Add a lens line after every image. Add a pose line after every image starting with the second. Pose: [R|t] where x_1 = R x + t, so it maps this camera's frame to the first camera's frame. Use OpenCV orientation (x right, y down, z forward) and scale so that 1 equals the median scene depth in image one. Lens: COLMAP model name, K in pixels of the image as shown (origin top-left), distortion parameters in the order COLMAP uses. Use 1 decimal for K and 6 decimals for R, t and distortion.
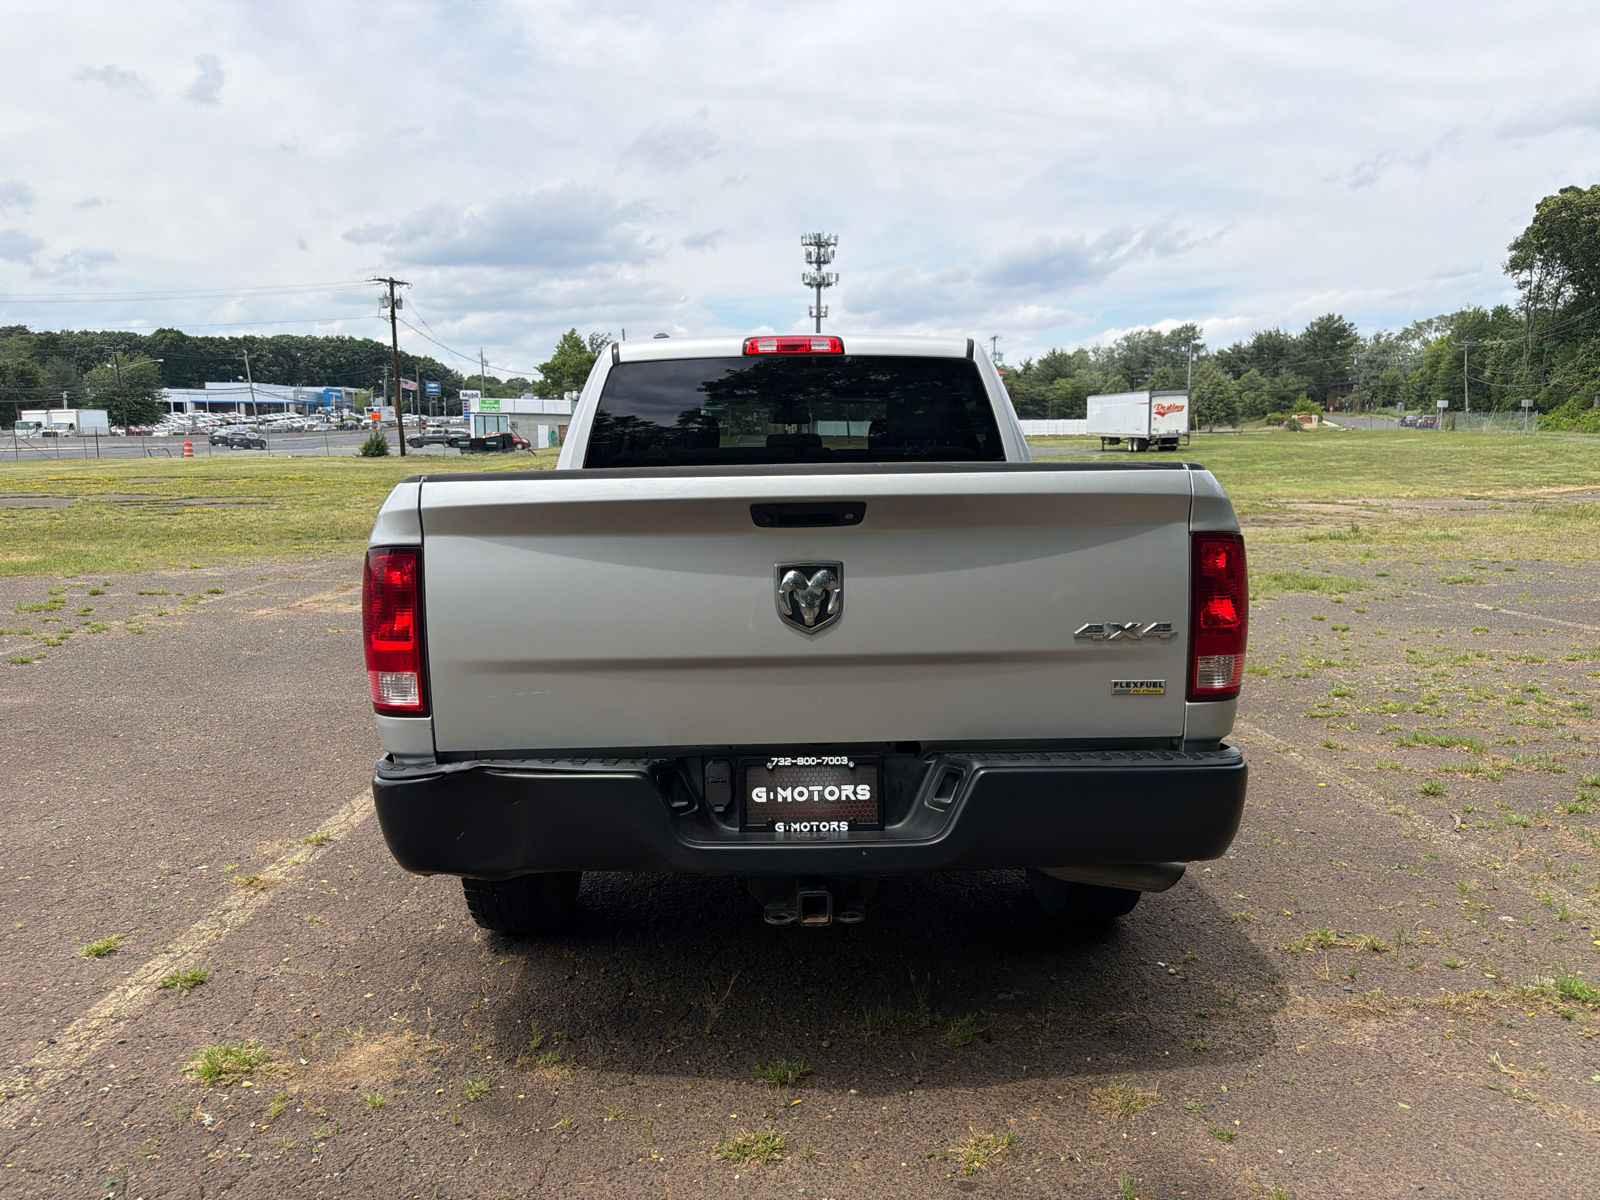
lens RADIAL K [[1131.6, 0, 800.0], [0, 1131.6, 600.0], [0, 0, 1]] dist [0.055676, -0.073651]
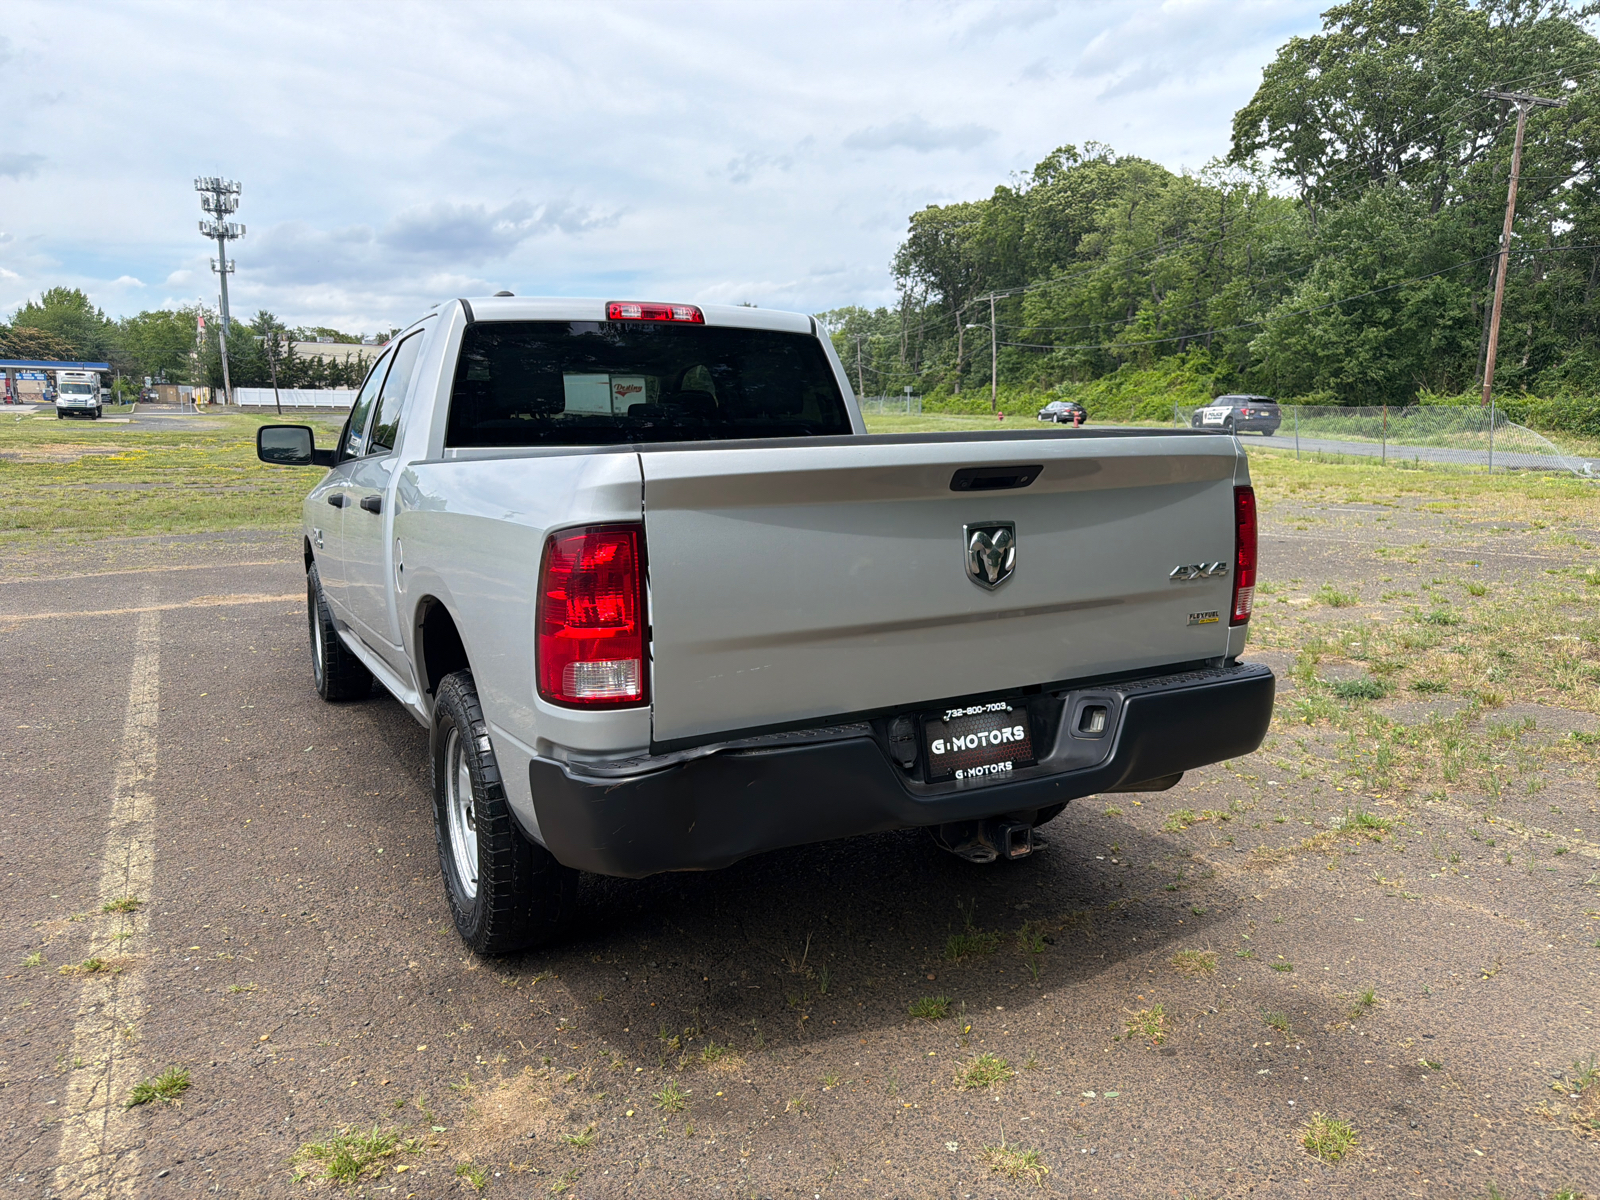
lens RADIAL K [[1147.0, 0, 799.3], [0, 1147.0, 573.8], [0, 0, 1]] dist [0.011298, -0.005193]
pose [[0.889659, -0.057240, 0.453023, -0.461750], [0.057833, 0.998247, 0.012556, -0.006922], [-0.452948, 0.015029, 0.891410, 0.079700]]
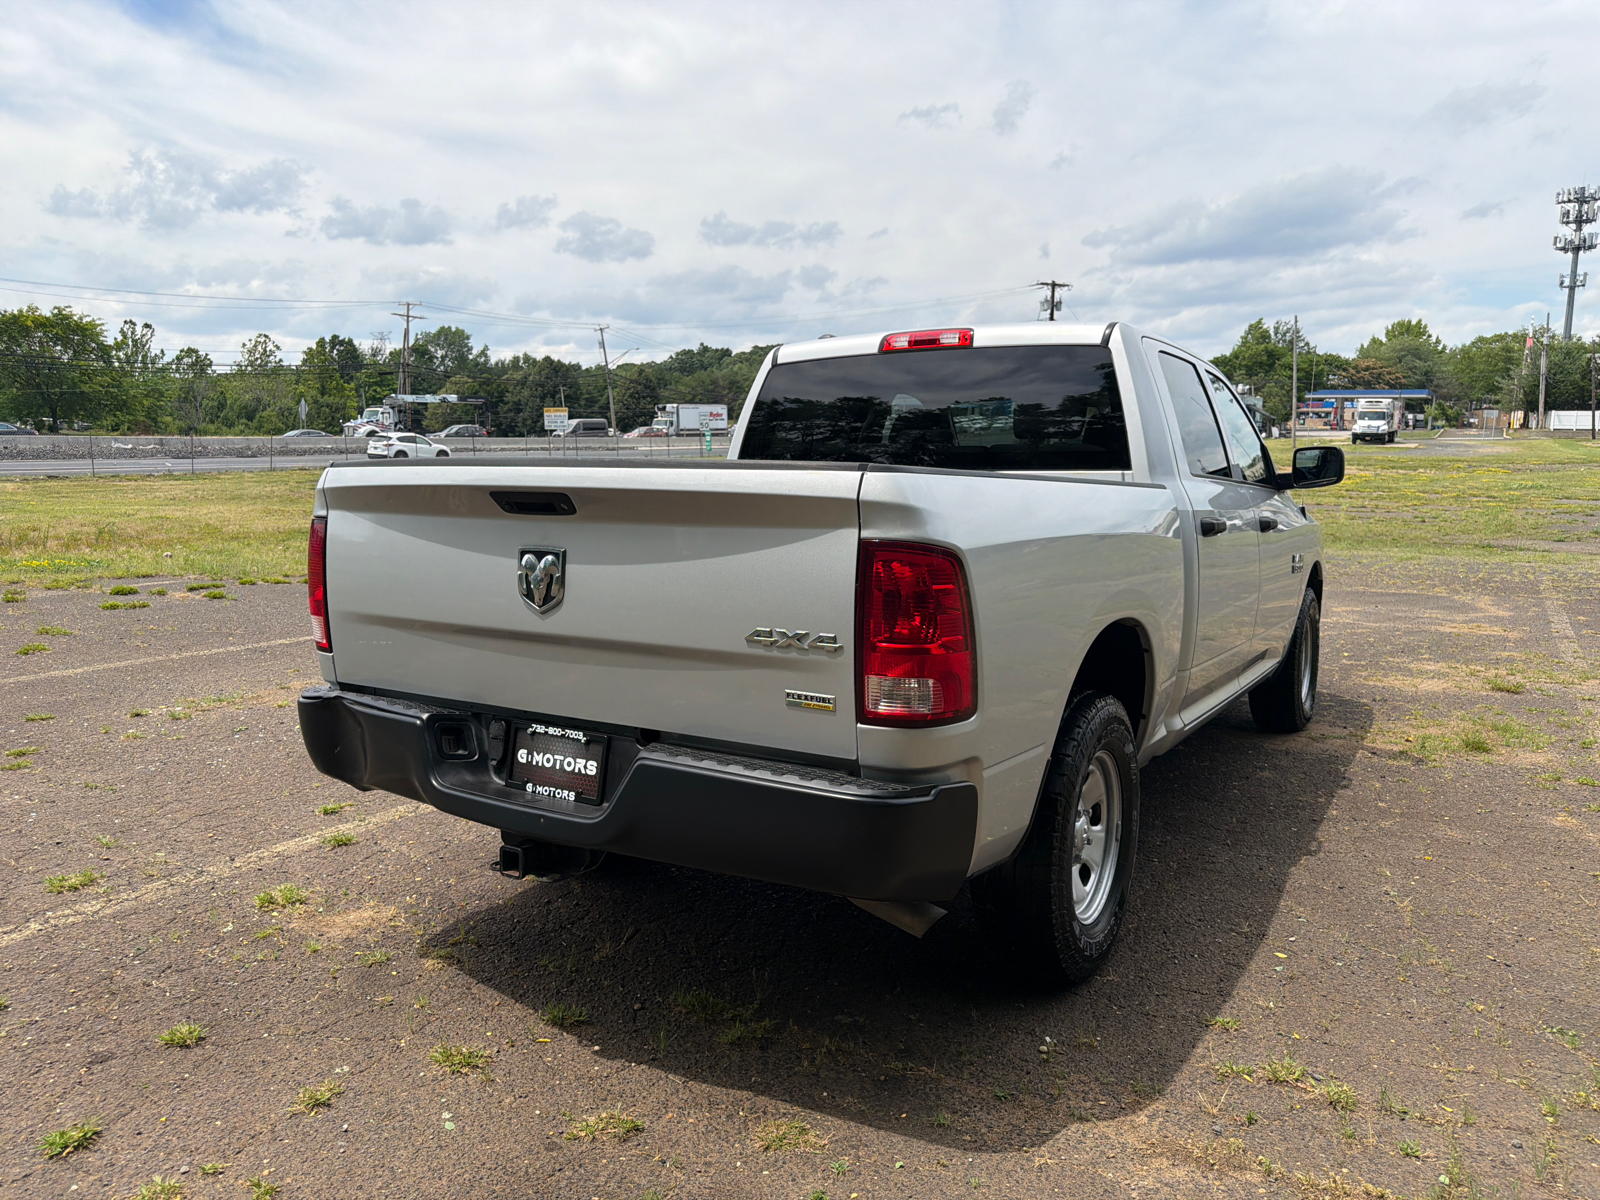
lens RADIAL K [[1126.0, 0, 805.3], [0, 1126.0, 595.3], [0, 0, 1]] dist [0.071273, -0.077845]
pose [[0.843677, 0.077941, -0.531163, 0.571352], [-0.078153, 0.996696, 0.022116, -0.022159], [0.531131, 0.022854, 0.846981, 0.153951]]
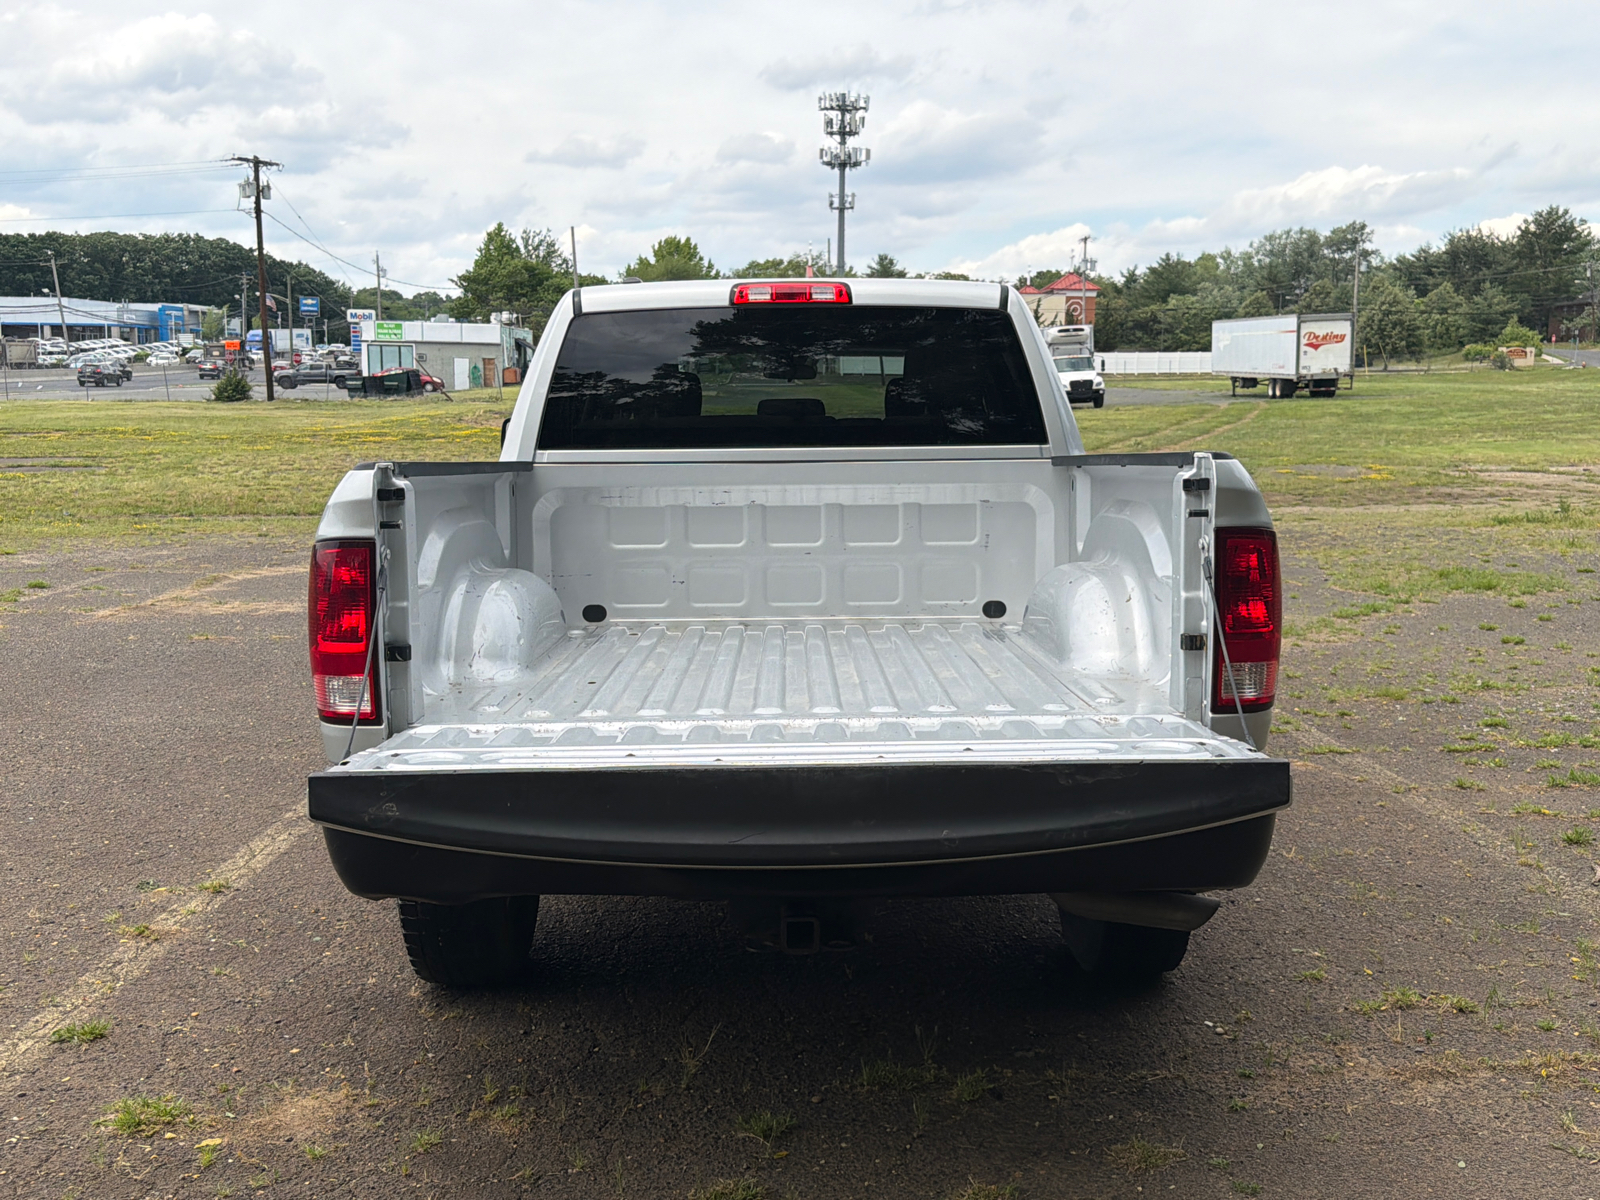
lens RADIAL K [[1564.2, 0, 792.5], [0, 1564.2, 591.4], [0, 0, 1]] dist [0.116579, -0.211267]
pose [[0.999889, 0.004828, -0.014080, 0.016156], [-0.004909, 0.999971, -0.005759, 0.000702], [0.014052, 0.005827, 0.999884, -0.191665]]
